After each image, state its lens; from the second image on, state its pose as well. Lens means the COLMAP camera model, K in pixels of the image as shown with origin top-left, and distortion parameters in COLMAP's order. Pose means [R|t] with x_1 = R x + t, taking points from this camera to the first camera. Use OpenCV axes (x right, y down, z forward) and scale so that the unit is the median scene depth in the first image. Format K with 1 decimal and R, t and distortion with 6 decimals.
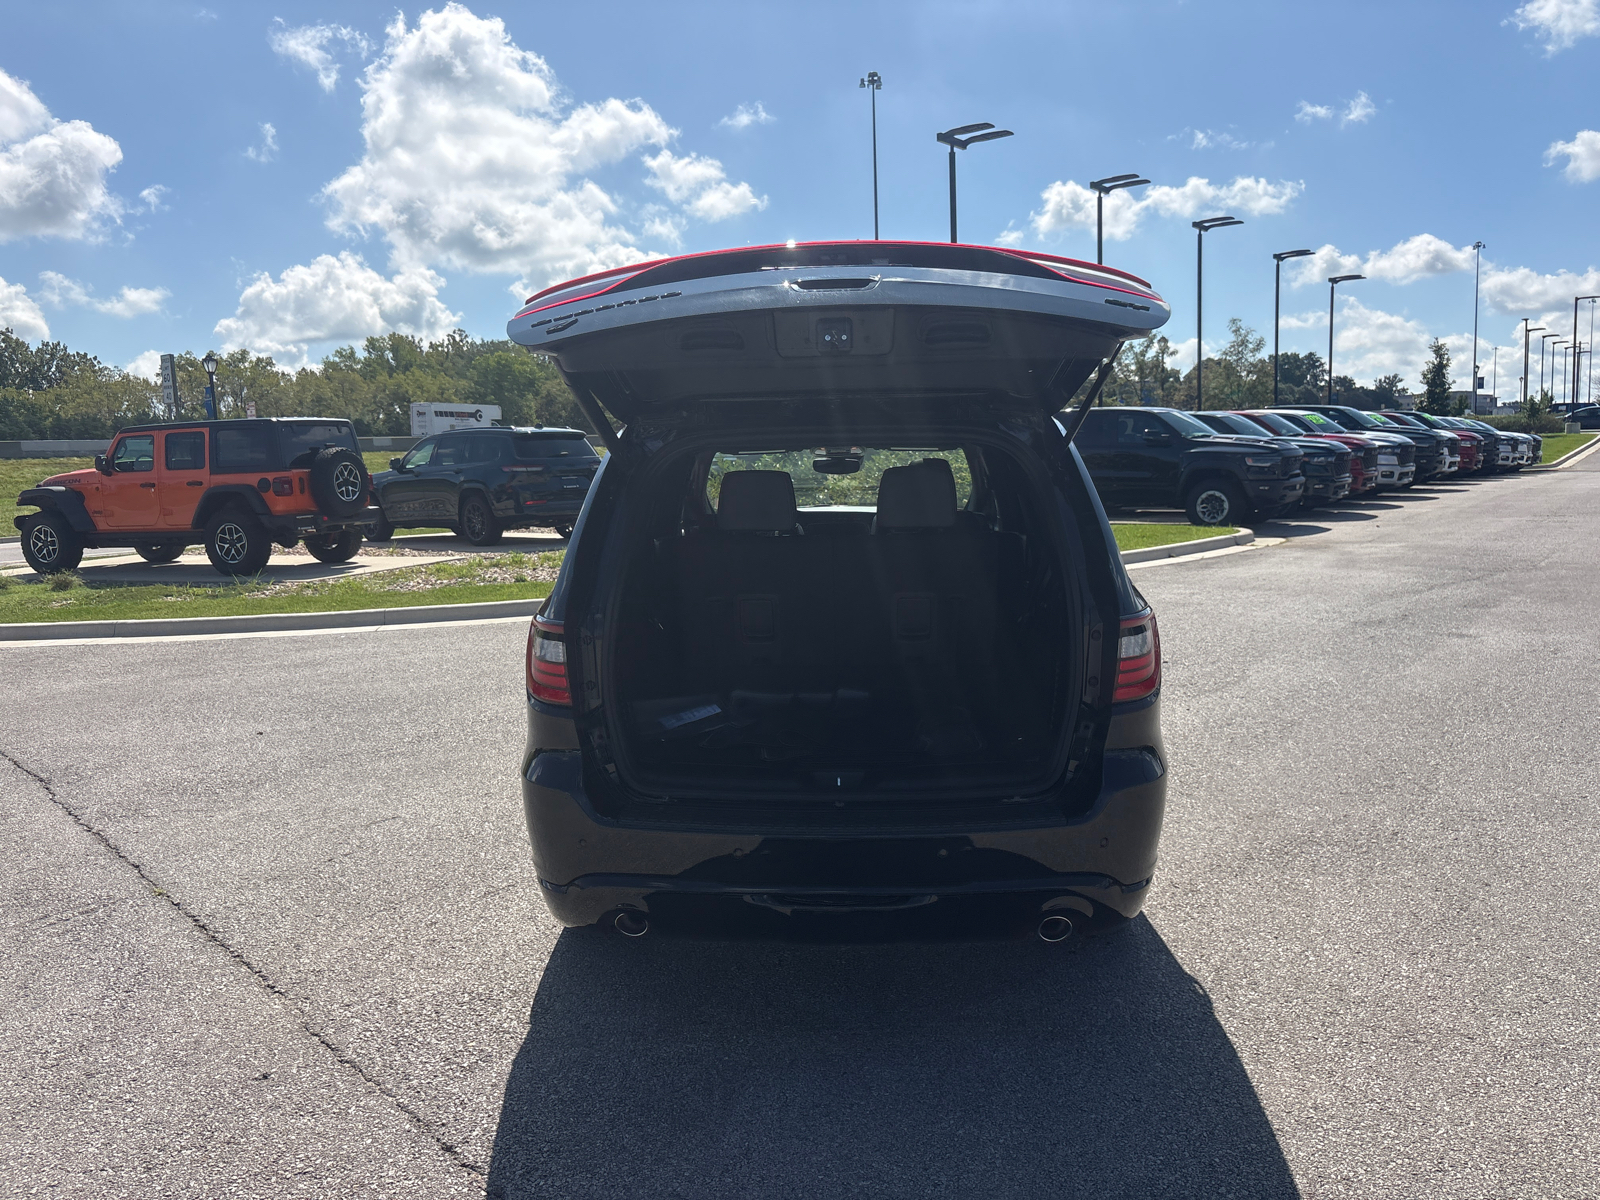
lens RADIAL K [[1254.8, 0, 759.7], [0, 1254.8, 649.4], [0, 0, 1]] dist [0.004733, 0.006881]
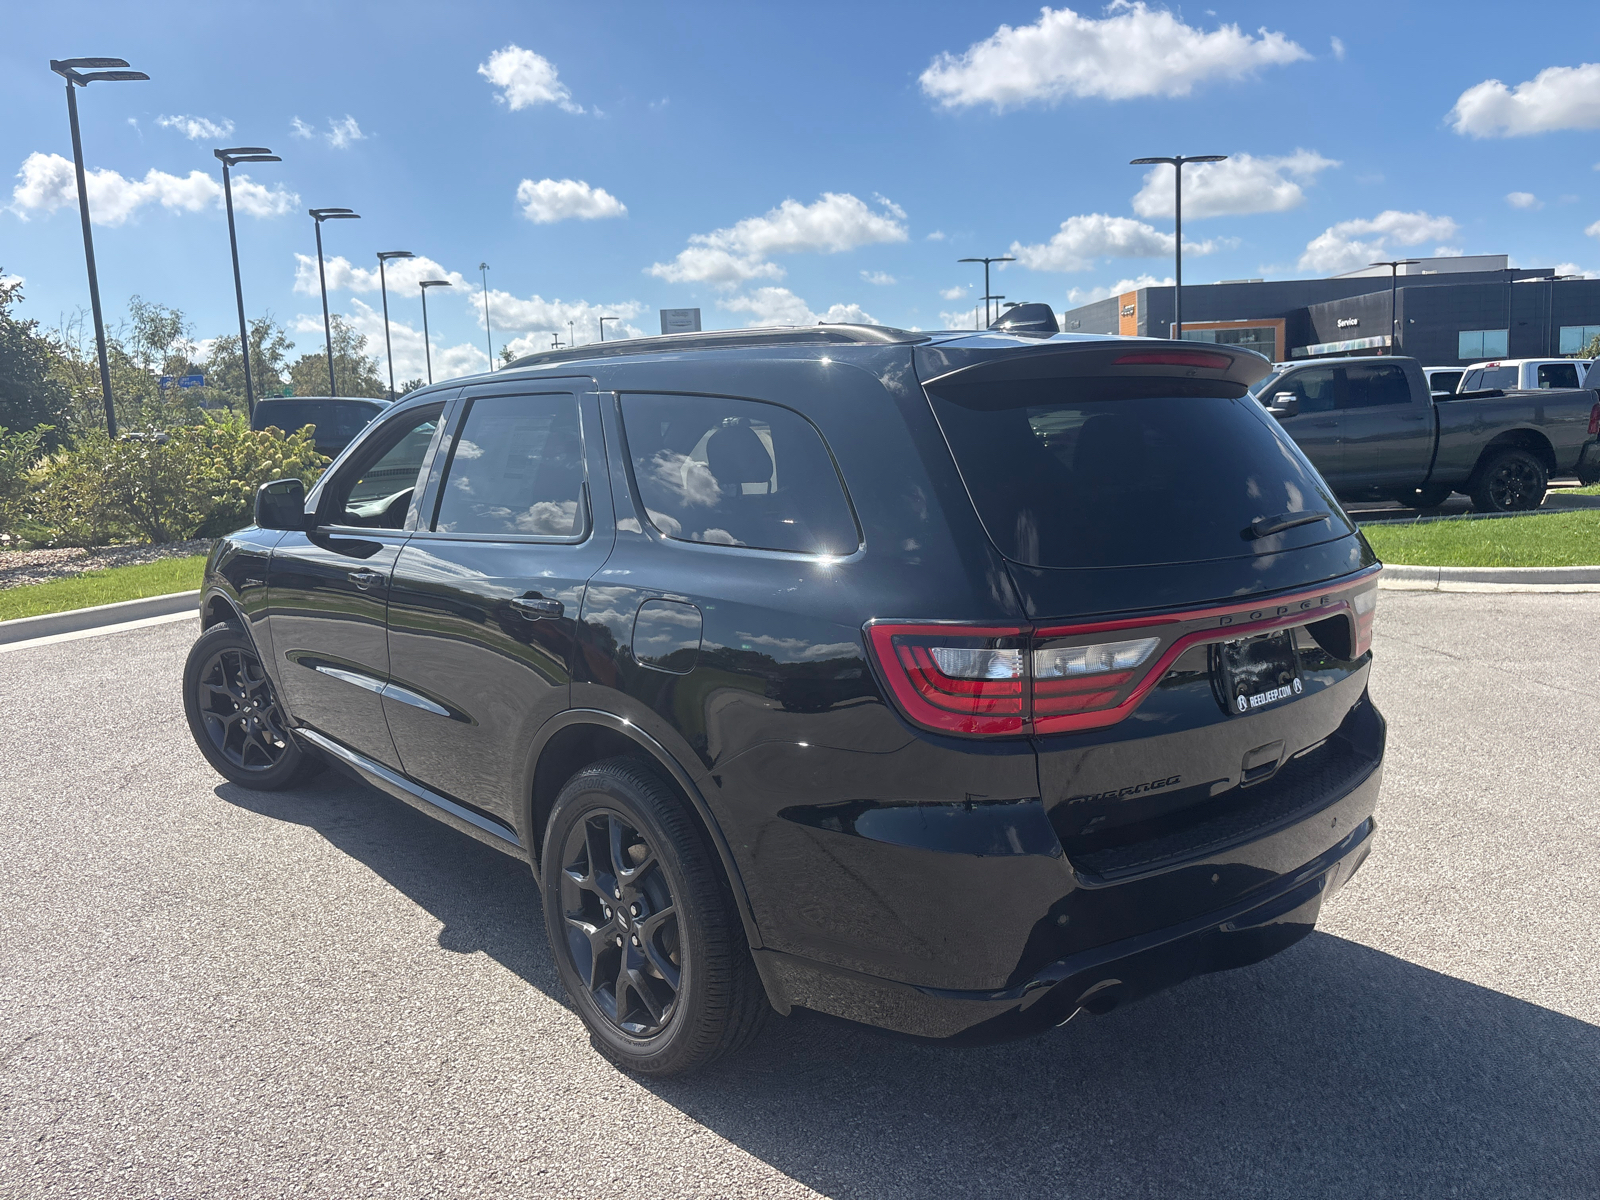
lens RADIAL K [[1254.2, 0, 793.9], [0, 1254.2, 601.8], [0, 0, 1]] dist [0.026863, -0.018005]
pose [[0.730293, -0.090220, 0.677151, -0.176519], [0.116306, 0.993189, 0.006893, -0.012897], [-0.673161, 0.073723, 0.735812, 0.159059]]
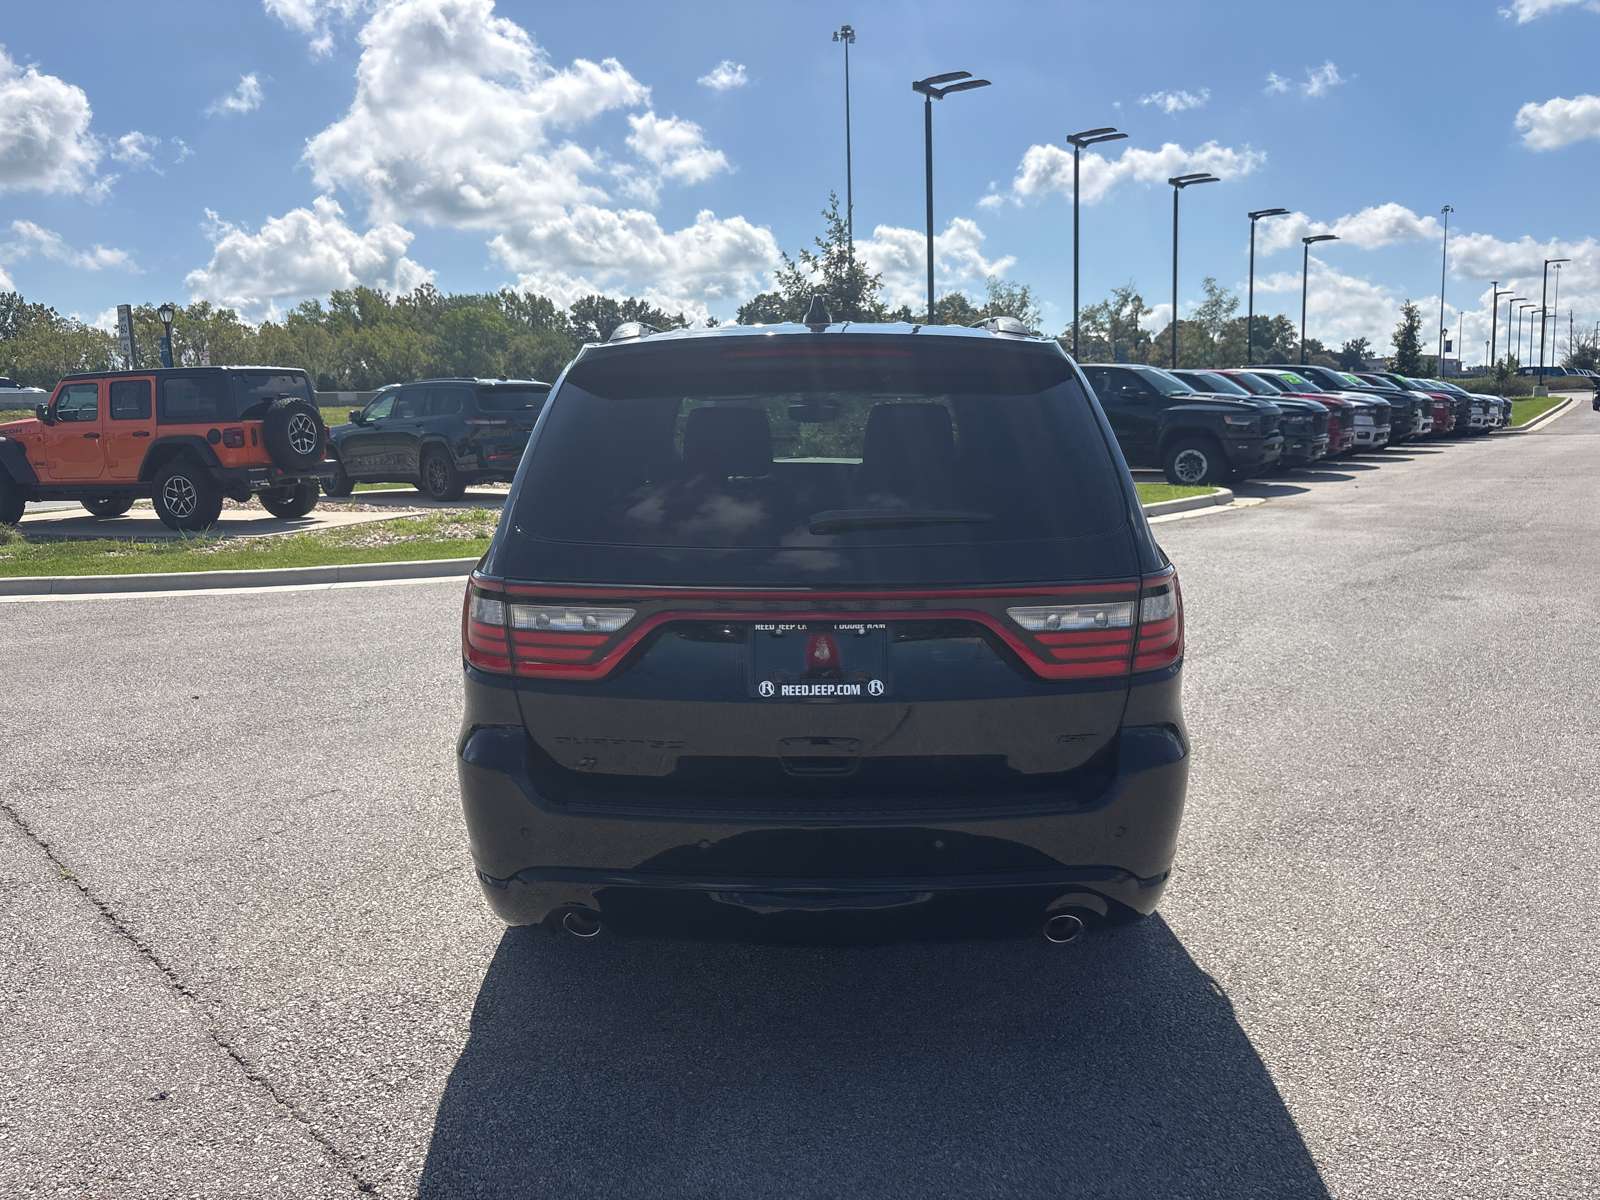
lens RADIAL K [[1254.2, 0, 750.9], [0, 1254.2, 582.4], [0, 0, 1]] dist [0.026863, -0.018005]
pose [[0.999850, 0.004165, 0.016829, -0.000091], [-0.003810, 0.999771, -0.021070, -0.000650], [-0.016913, 0.021003, 0.999636, 0.054477]]
